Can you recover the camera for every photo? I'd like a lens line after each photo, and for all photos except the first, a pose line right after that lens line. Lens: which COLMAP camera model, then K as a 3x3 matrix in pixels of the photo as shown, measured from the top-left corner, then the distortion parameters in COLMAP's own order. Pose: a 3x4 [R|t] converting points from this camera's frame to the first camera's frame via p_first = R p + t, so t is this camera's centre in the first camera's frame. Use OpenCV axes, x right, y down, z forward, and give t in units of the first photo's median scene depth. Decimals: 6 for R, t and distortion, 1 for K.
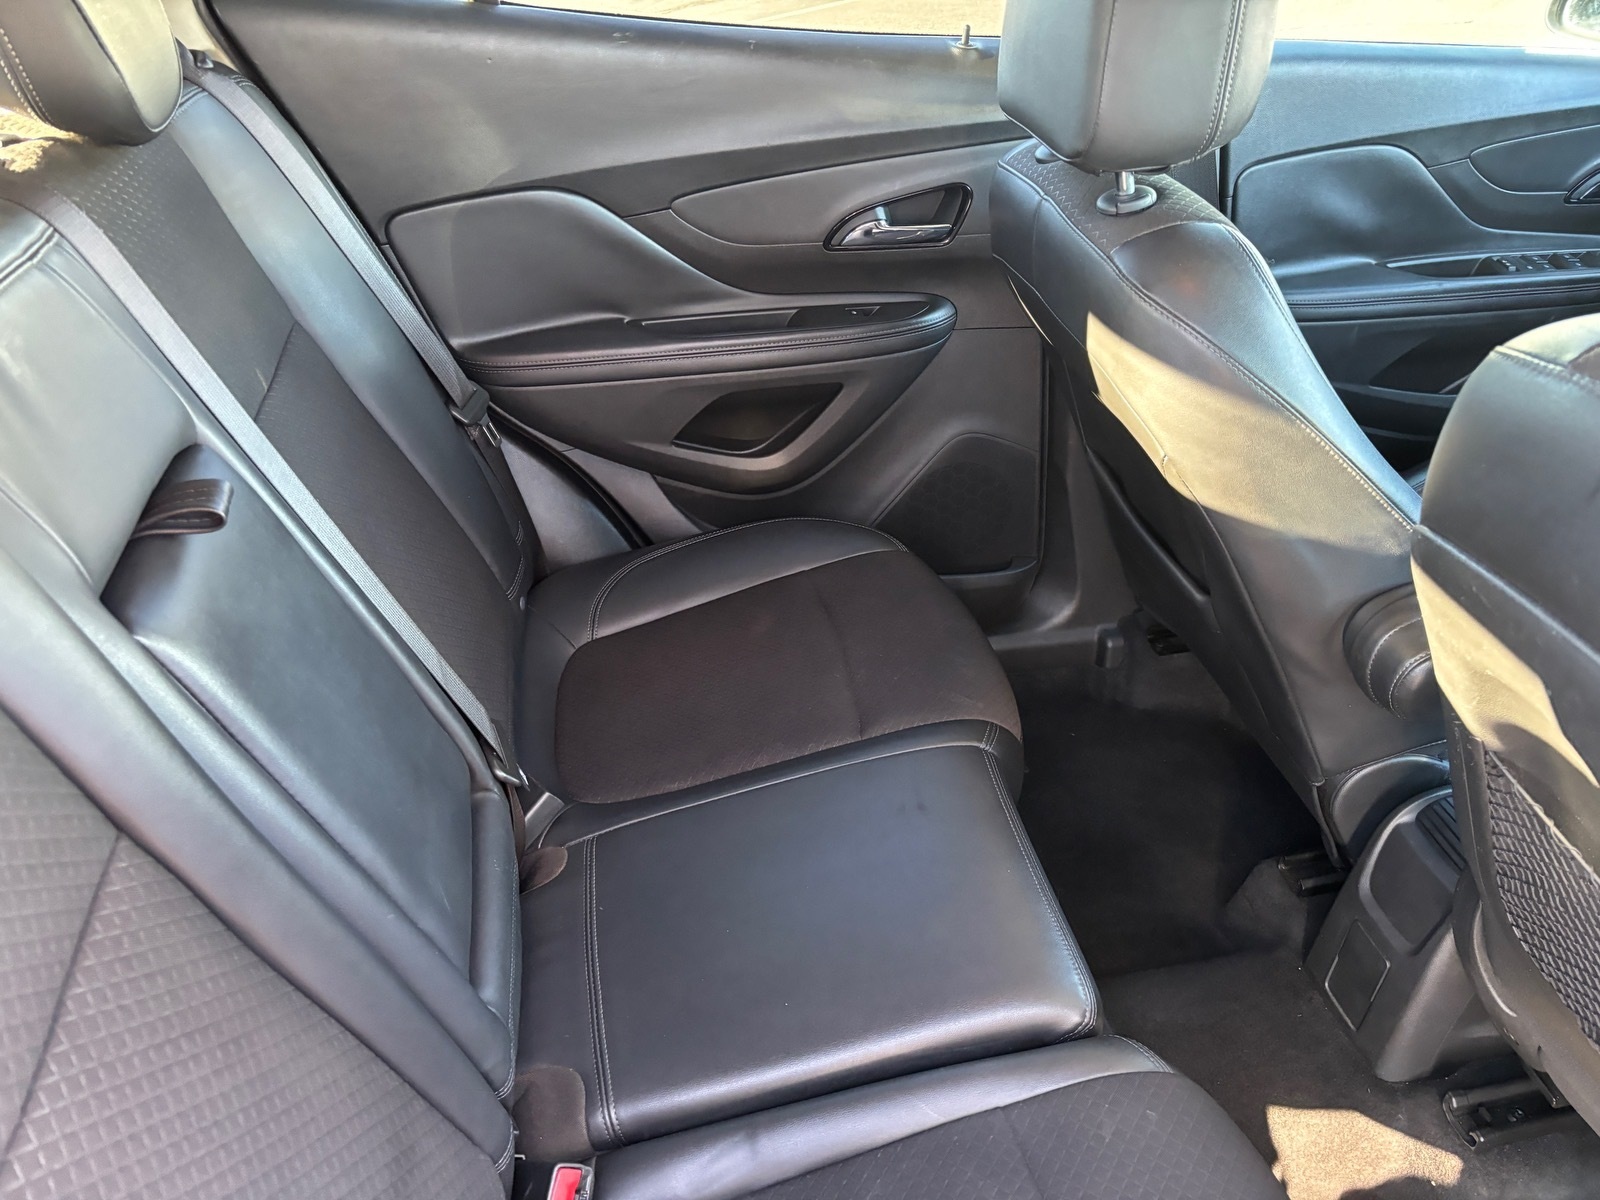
lens RADIAL K [[1228.9, 0, 798.5], [0, 1228.9, 598.4], [0, 0, 1]] dist [0.008648, -0.029565]
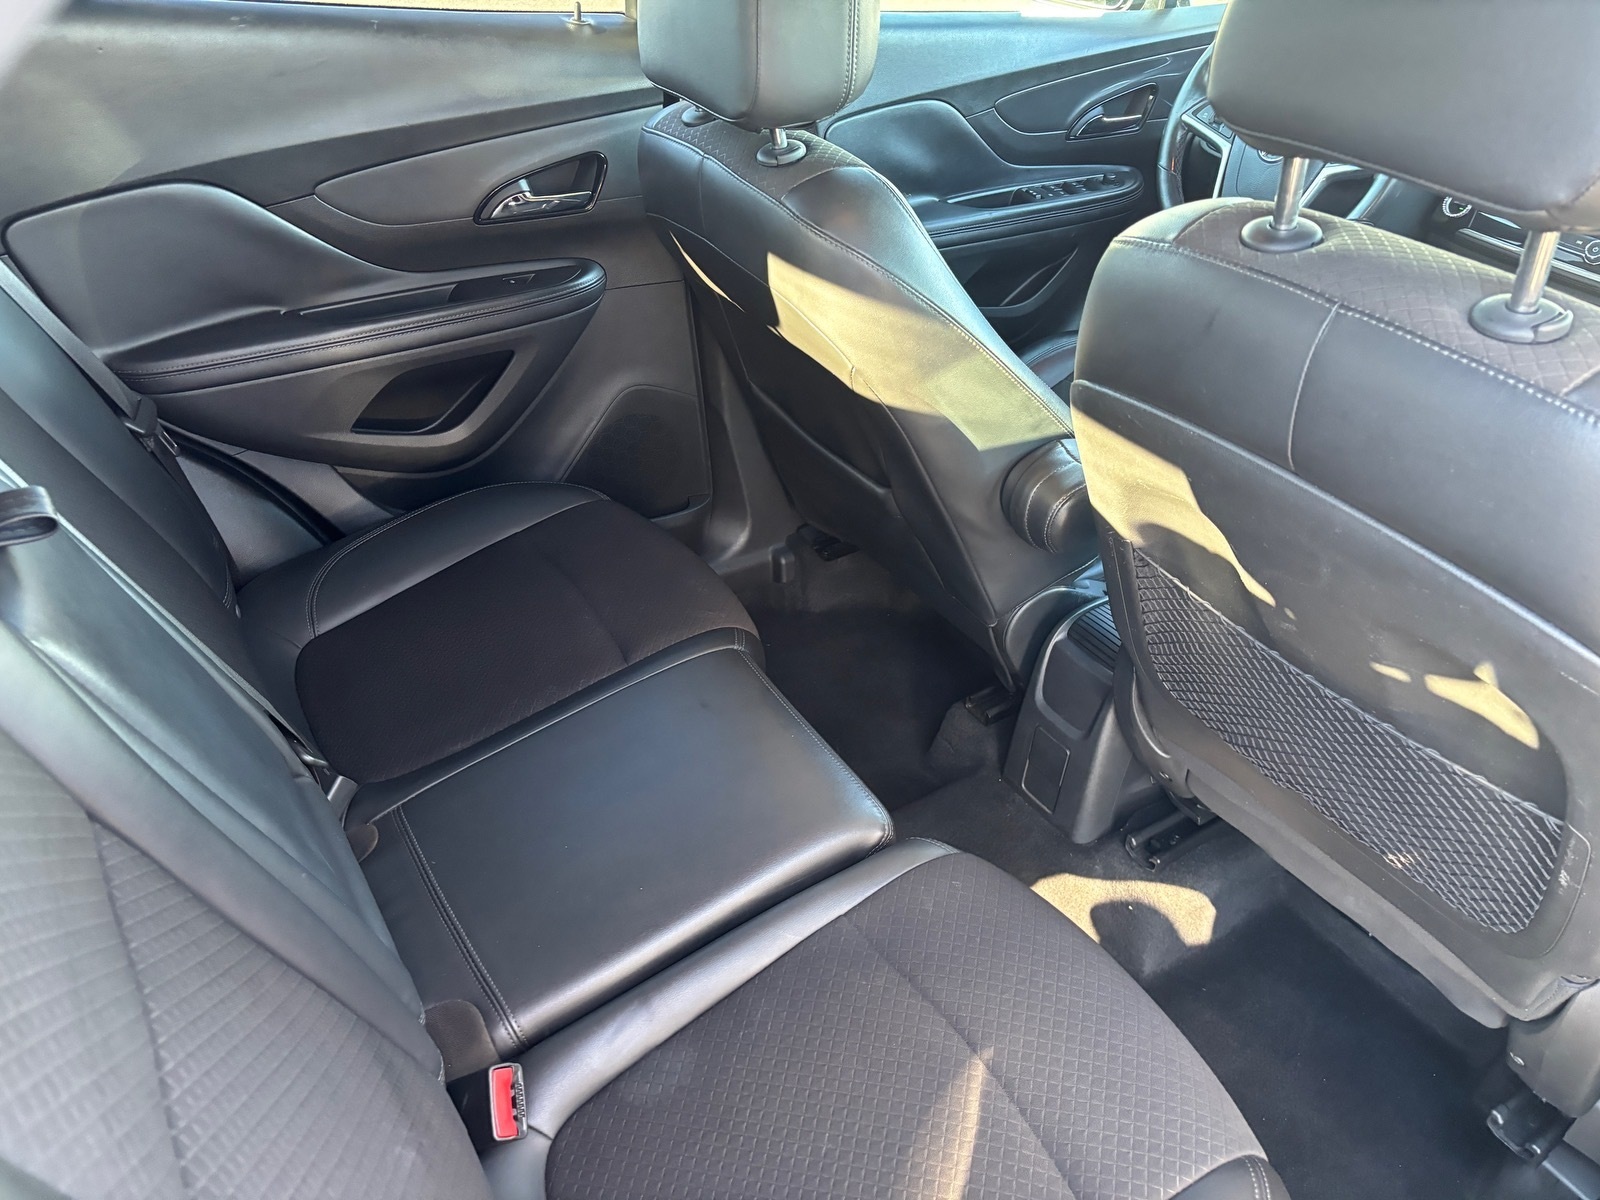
lens RADIAL K [[1228.9, 0, 842.9], [0, 1228.9, 625.2], [0, 0, 1]] dist [0.008648, -0.029565]
pose [[0.913119, -0.194093, 0.358526, -0.156132], [0.180889, 0.980983, 0.070367, 0.037076], [-0.365365, 0.000600, 0.930864, -0.091089]]
